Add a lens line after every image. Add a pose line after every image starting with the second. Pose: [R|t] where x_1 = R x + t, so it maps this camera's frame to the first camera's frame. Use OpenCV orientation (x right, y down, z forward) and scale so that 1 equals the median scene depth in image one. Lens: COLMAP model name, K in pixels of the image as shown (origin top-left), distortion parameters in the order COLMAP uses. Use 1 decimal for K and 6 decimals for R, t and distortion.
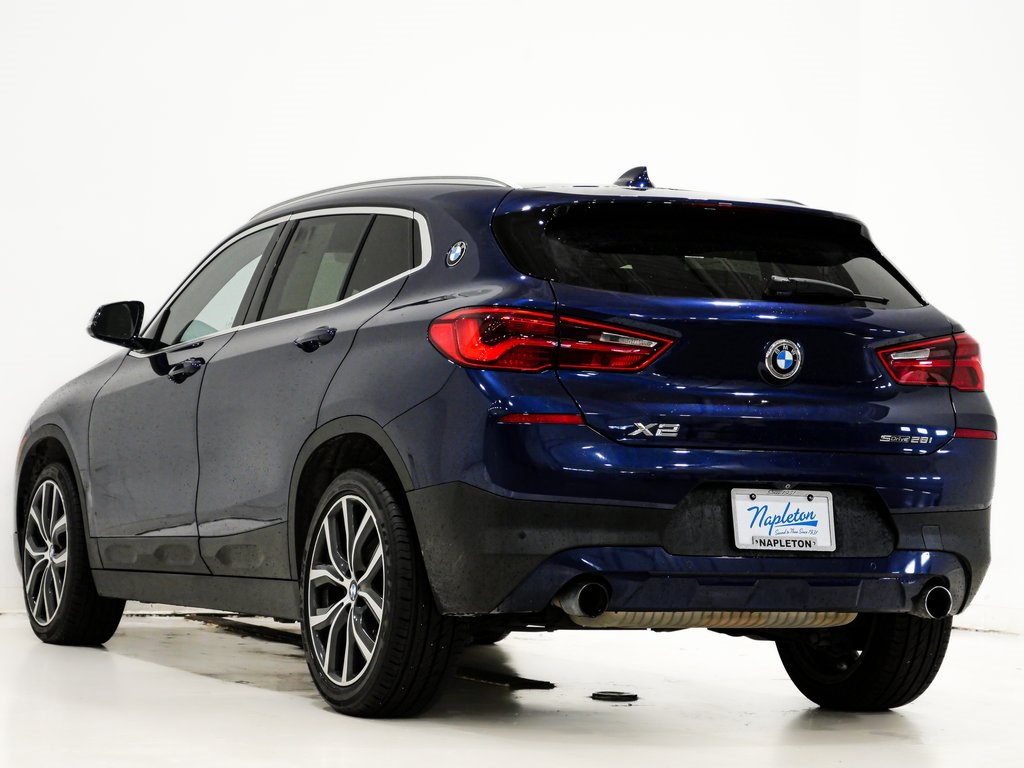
lens RADIAL K [[2703.2, 0, 512.0], [0, 2703.2, 384.0], [0, 0, 1]] dist [0.012151, 0.670512]
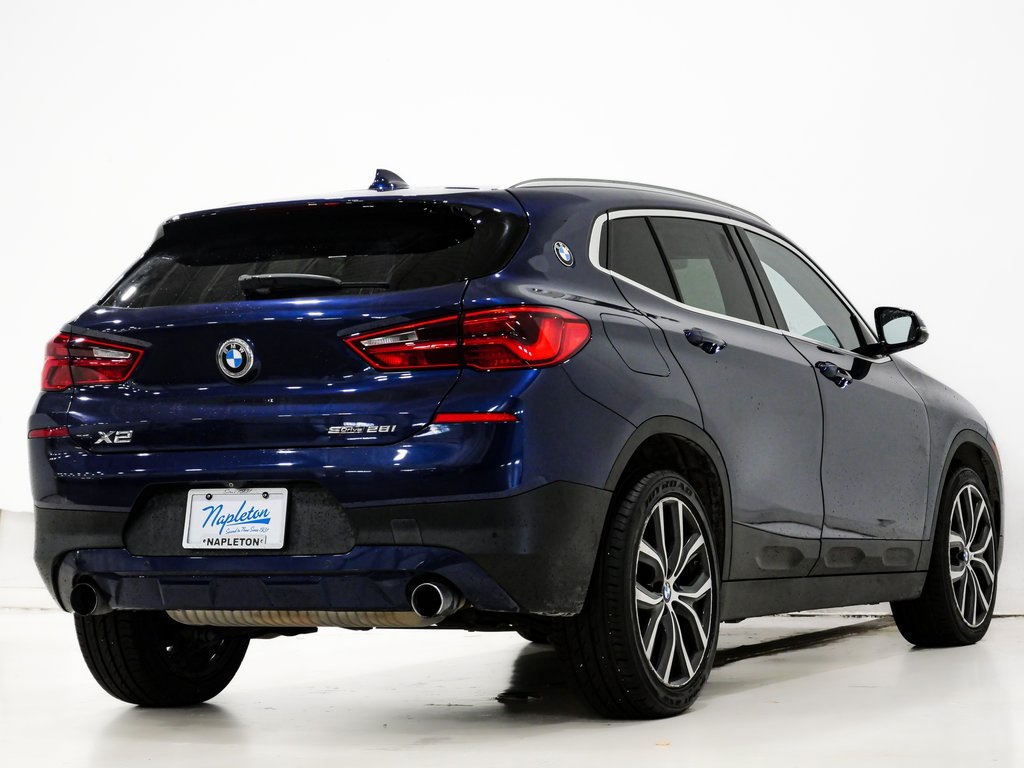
lens RADIAL K [[2637.4, 0, 512.0], [0, 2637.4, 384.0], [0, 0, 1]] dist [-0.012982, -0.206906]
pose [[0.591731, -0.068943, -0.803182, 0.946165], [0.065639, 0.997148, -0.037234, 0.043548], [0.803458, -0.030688, 0.594569, 0.502320]]
